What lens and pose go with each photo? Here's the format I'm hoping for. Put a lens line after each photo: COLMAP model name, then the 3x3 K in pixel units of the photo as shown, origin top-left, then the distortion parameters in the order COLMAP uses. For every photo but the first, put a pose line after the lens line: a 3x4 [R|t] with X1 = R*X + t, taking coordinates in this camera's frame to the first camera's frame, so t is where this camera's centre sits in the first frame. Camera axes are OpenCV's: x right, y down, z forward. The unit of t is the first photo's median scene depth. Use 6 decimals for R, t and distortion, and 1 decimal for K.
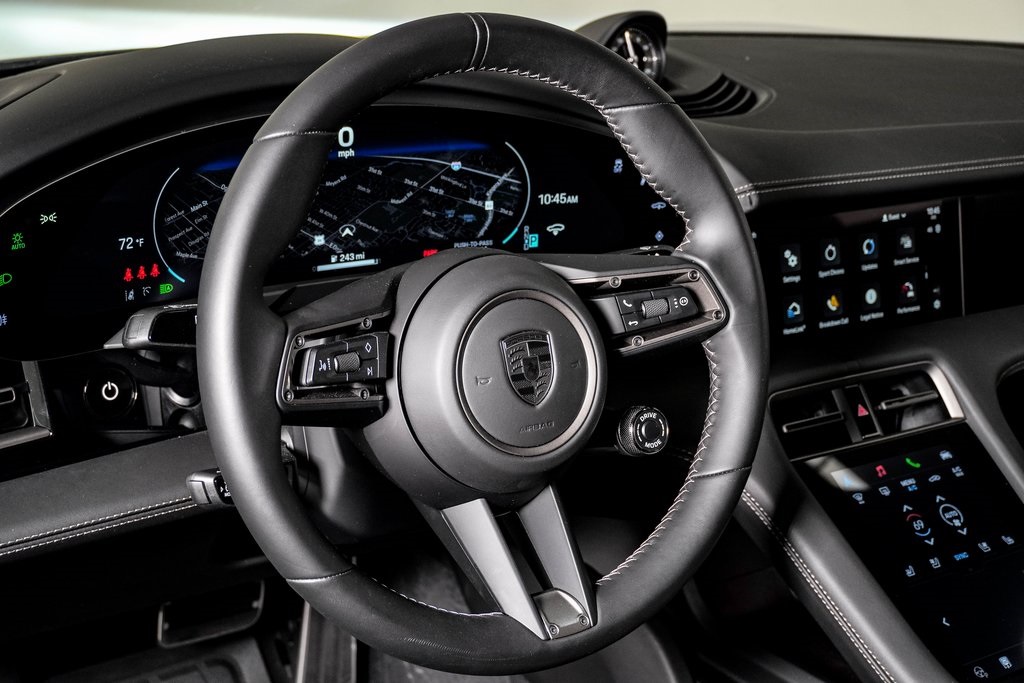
lens RADIAL K [[1497.8, 0, 517.8], [0, 1497.8, 347.5], [0, 0, 1]] dist [0.016989, 0.000000]
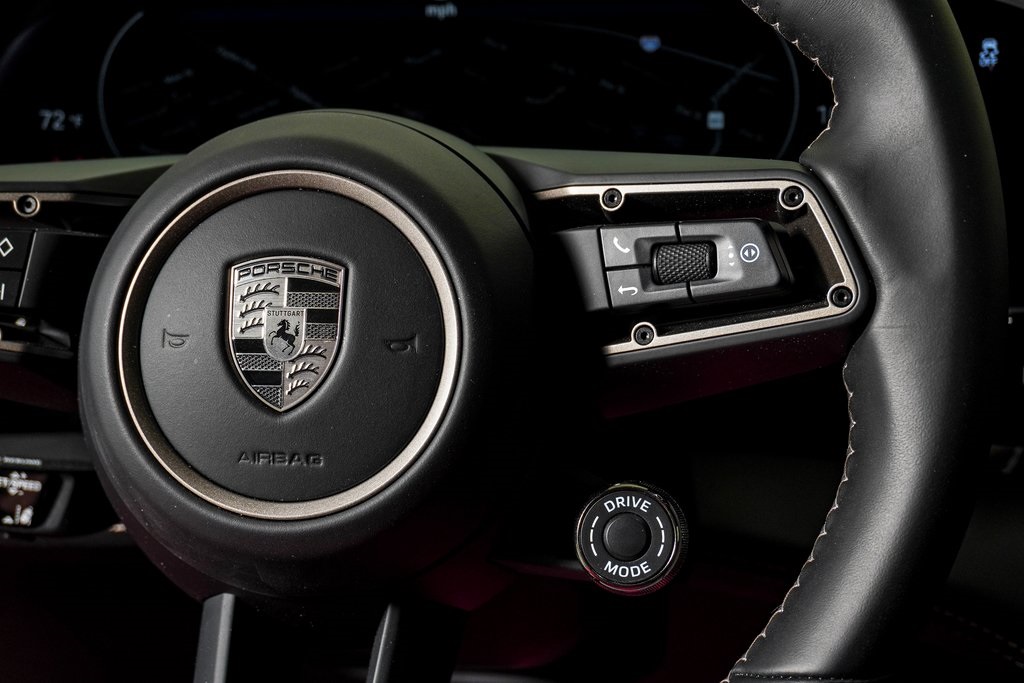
lens RADIAL K [[1497.8, 0, 511.2], [0, 1497.8, 343.2], [0, 0, 1]] dist [0.016989, 0.000000]
pose [[0.737444, 0.094423, -0.668776, 0.305878], [-0.162015, 0.986000, -0.039439, 0.019656], [0.655689, 0.137436, 0.742417, 0.566102]]
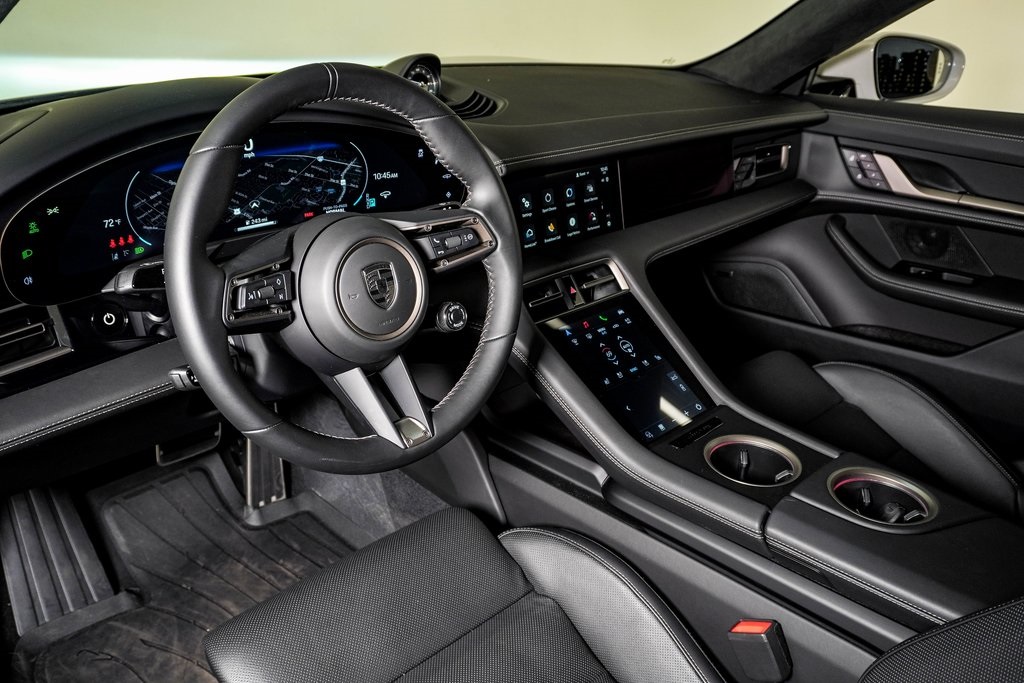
lens RADIAL K [[862.6, 0, 510.2], [0, 862.6, 343.0], [0, 0, 1]] dist [-0.016665, 0.028487]
pose [[0.981698, -0.086859, 0.169483, -0.015167], [0.067614, 0.990922, 0.116200, -0.019710], [-0.178037, -0.102614, 0.978659, 0.044271]]
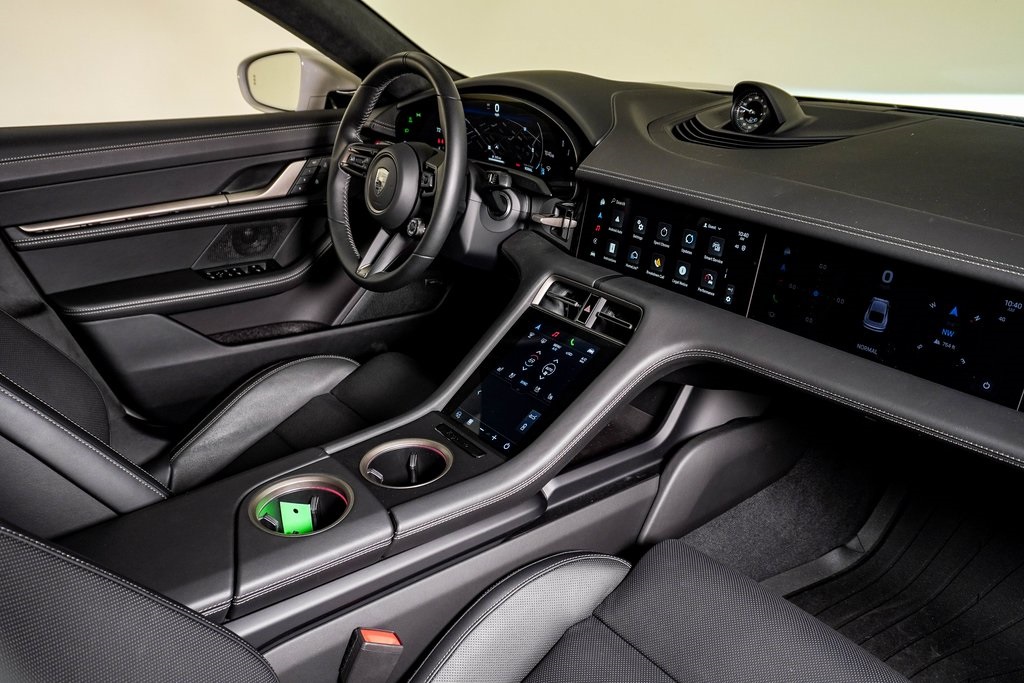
lens RADIAL K [[841.8, 0, 513.9], [0, 841.8, 336.4], [0, 0, 1]] dist [-0.007313, 0.000784]
pose [[0.063390, 0.345455, -0.936292, 1.282797], [-0.292435, 0.903427, 0.313531, -0.234556], [0.954182, 0.253930, 0.158291, 0.861081]]
